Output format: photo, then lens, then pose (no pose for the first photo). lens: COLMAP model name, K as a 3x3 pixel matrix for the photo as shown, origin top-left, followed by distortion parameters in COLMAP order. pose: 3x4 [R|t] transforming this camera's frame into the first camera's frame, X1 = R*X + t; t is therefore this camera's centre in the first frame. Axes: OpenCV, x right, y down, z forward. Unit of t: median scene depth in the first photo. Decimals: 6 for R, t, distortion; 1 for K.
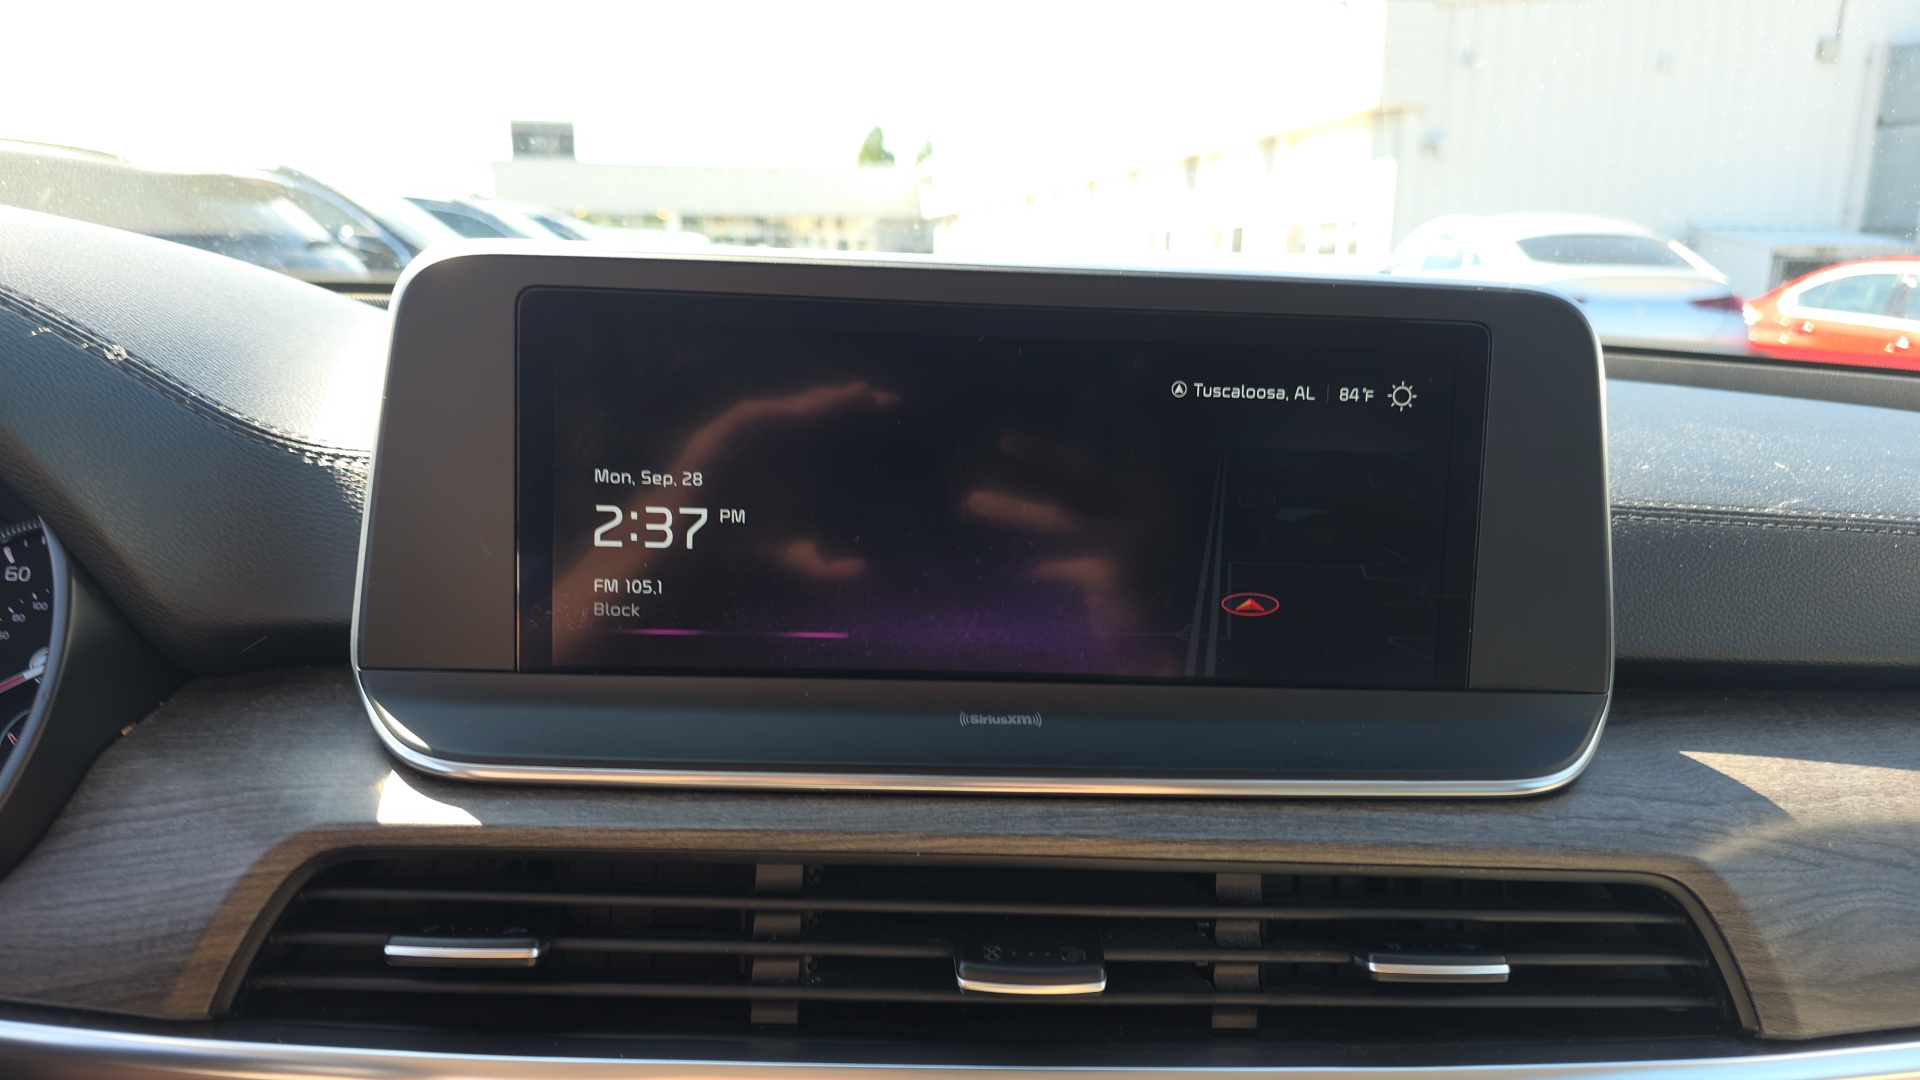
lens RADIAL K [[1276.8, 0, 956.6], [0, 1276.8, 549.2], [0, 0, 1]] dist [-0.002502, -0.009564]
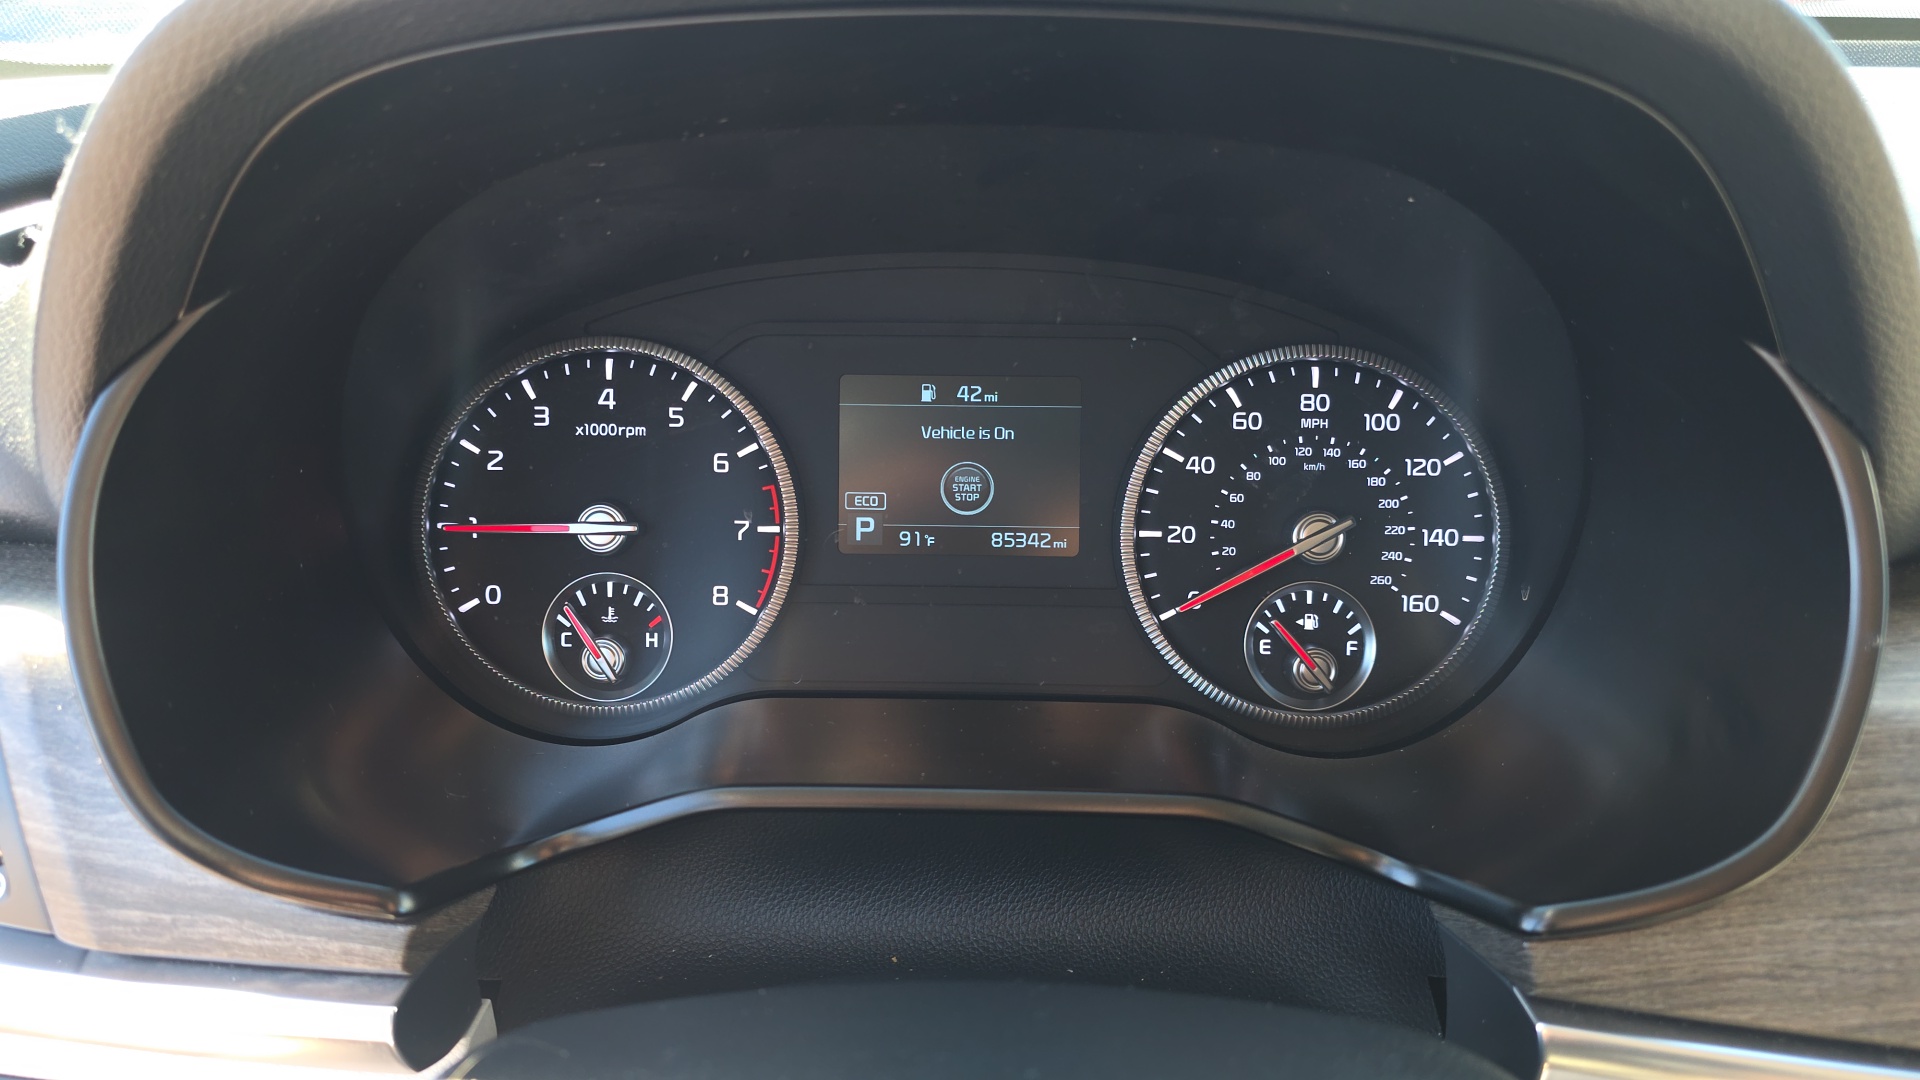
lens RADIAL K [[1276.8, 0, 953.0], [0, 1276.8, 522.1], [0, 0, 1]] dist [-0.002502, -0.009564]
pose [[0.993207, -0.001290, -0.116354, -1.080729], [0.021592, 0.984616, 0.173395, -0.079573], [0.114340, -0.174730, 0.977955, 0.240491]]
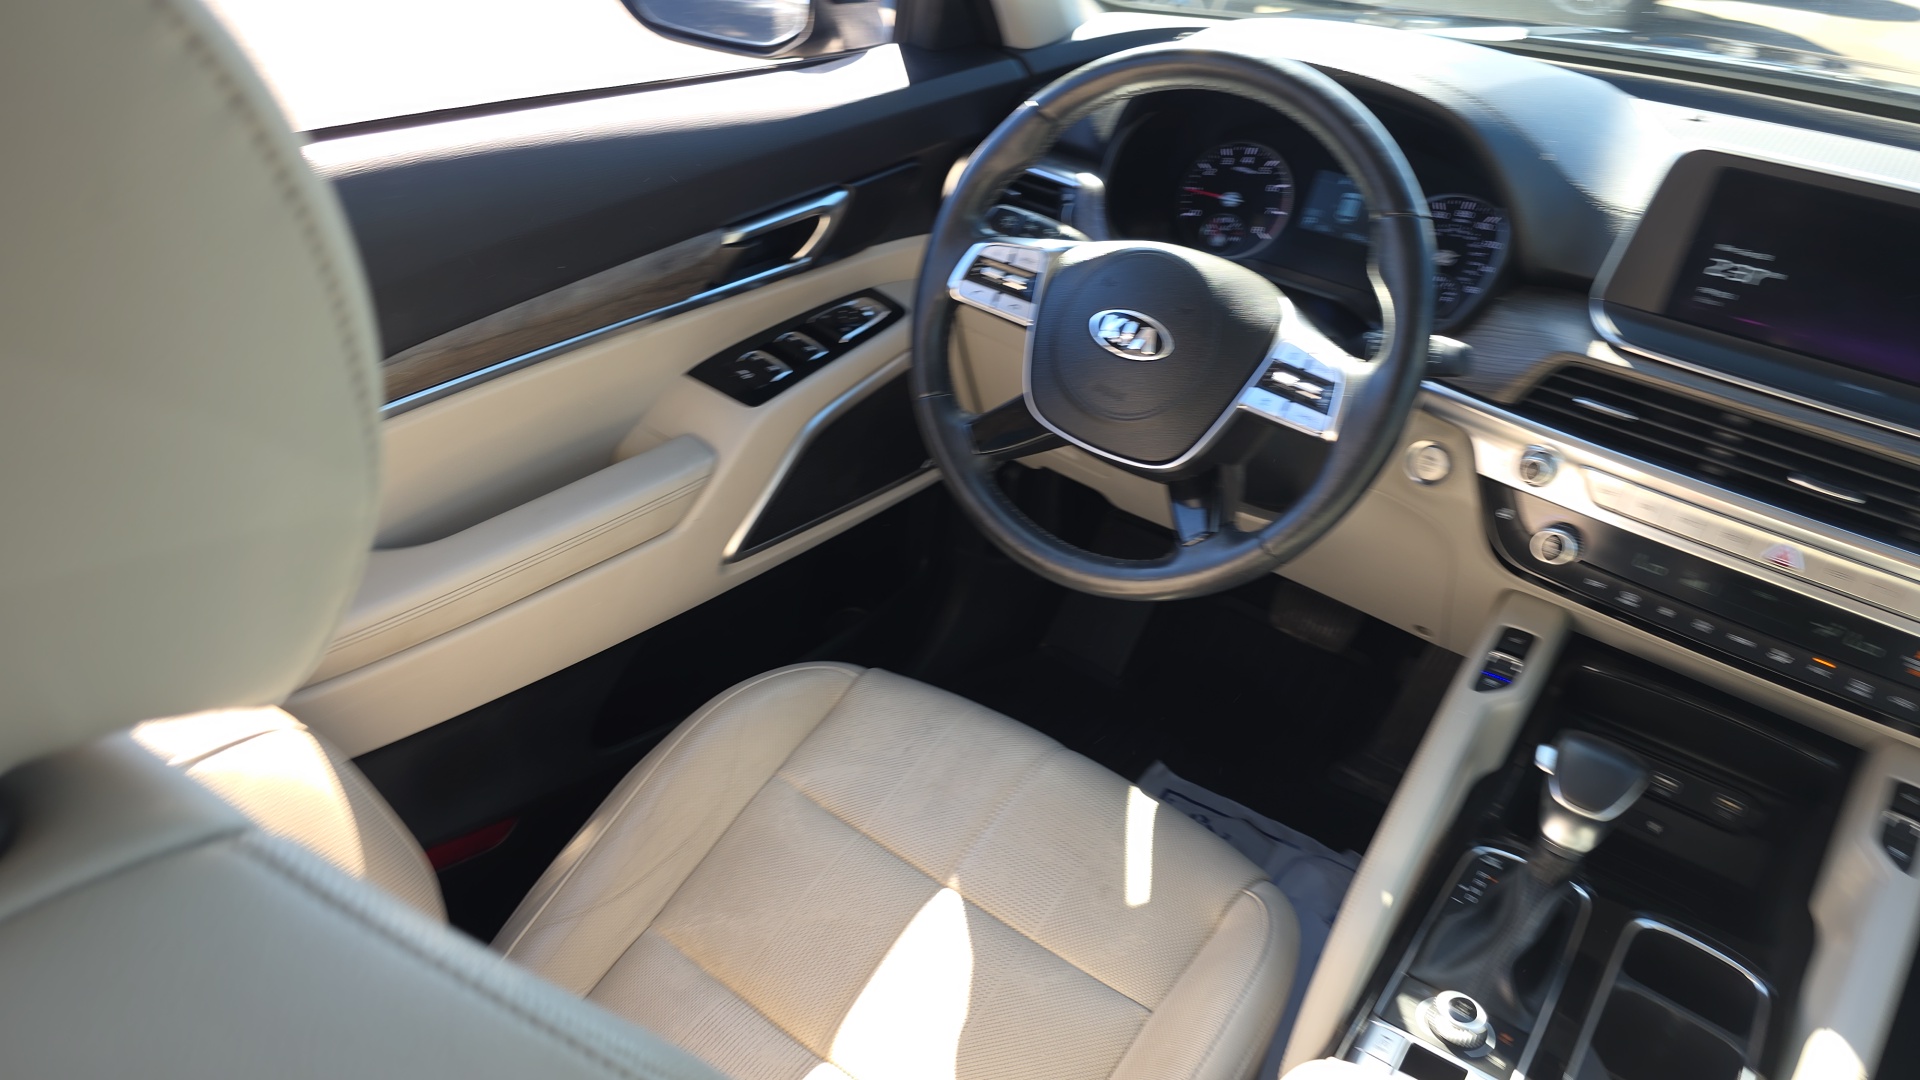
lens RADIAL K [[1276.8, 0, 961.3], [0, 1276.8, 550.9], [0, 0, 1]] dist [-0.002502, -0.009564]
pose [[0.732265, 0.366956, -0.573699, 0.269988], [-0.158995, 0.911251, 0.379925, -0.223416], [0.662199, -0.186991, 0.725621, -1.877805]]
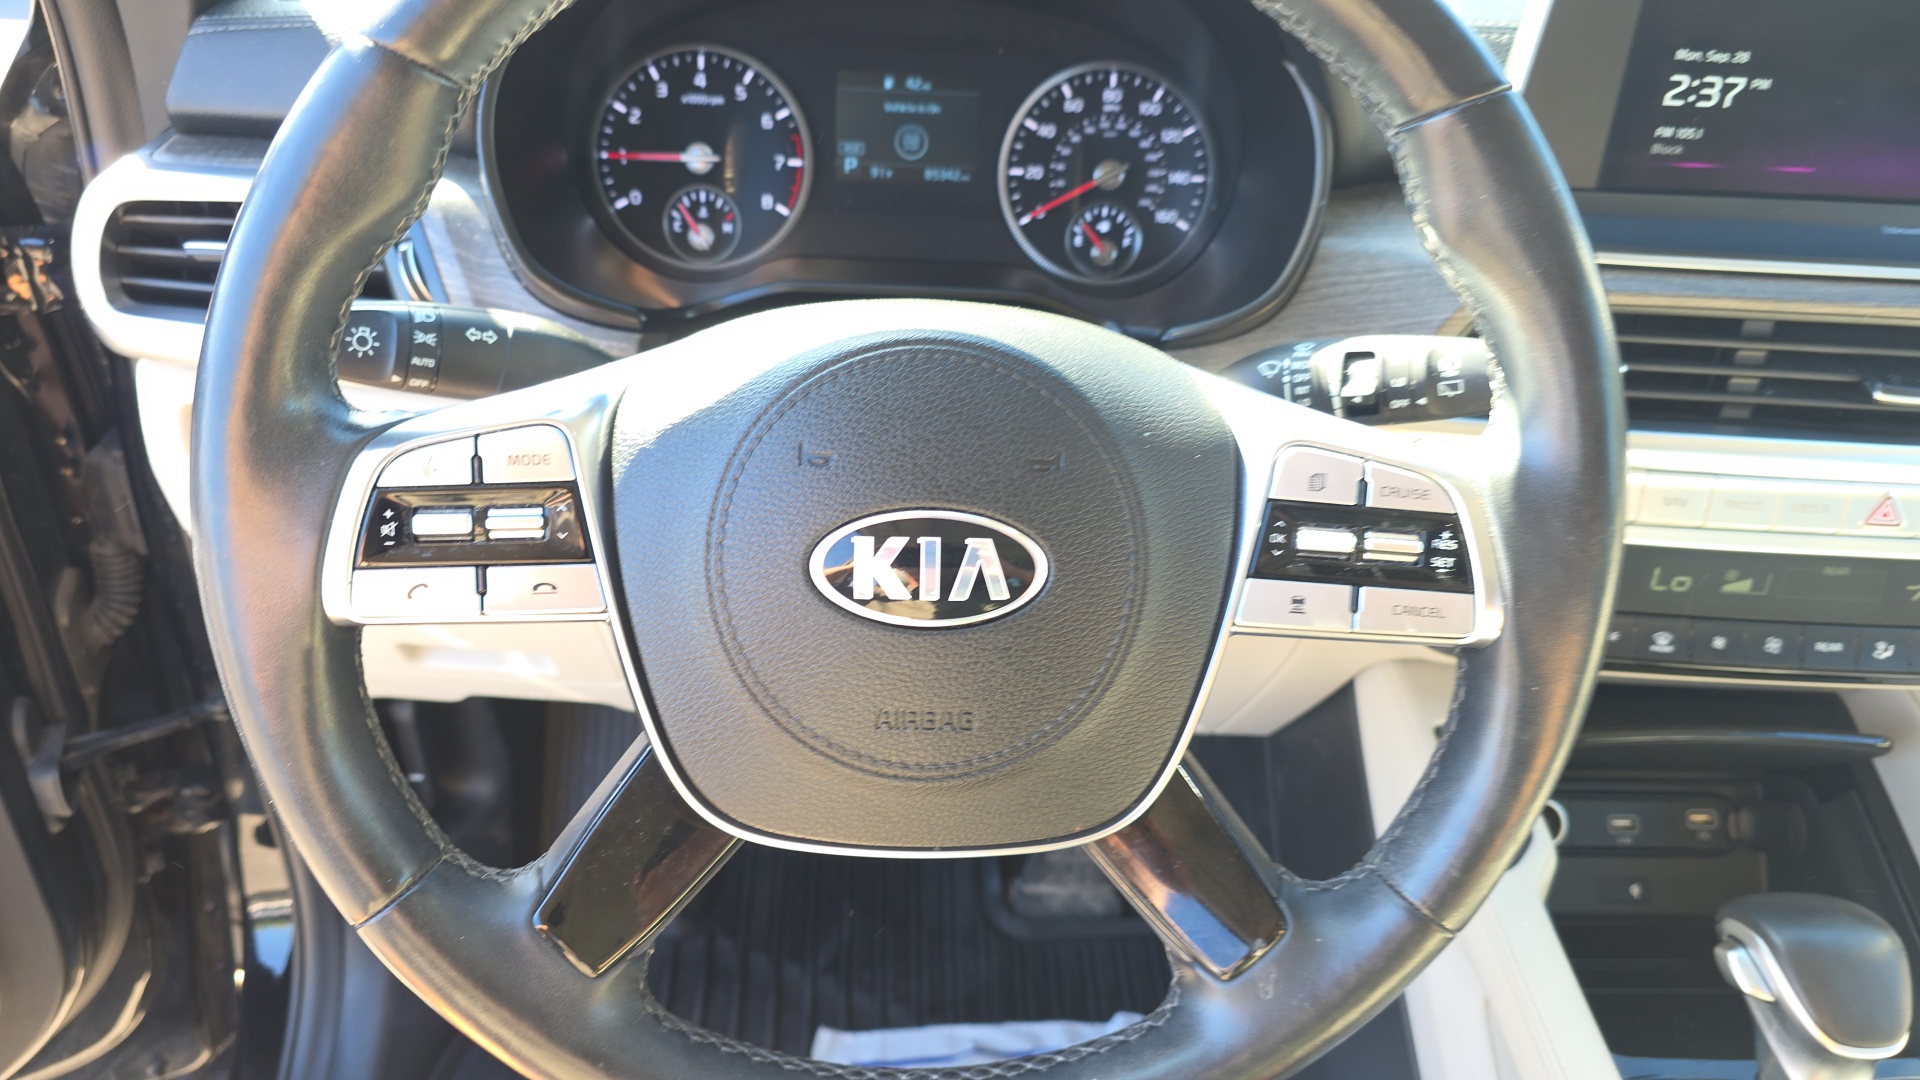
lens RADIAL K [[1276.8, 0, 954.1], [0, 1276.8, 544.7], [0, 0, 1]] dist [-0.002502, -0.009564]
pose [[0.997205, 0.037360, -0.064710, -0.991526], [-0.010269, 0.926328, 0.376578, -0.077311], [0.074011, -0.374861, 0.924122, -0.615032]]
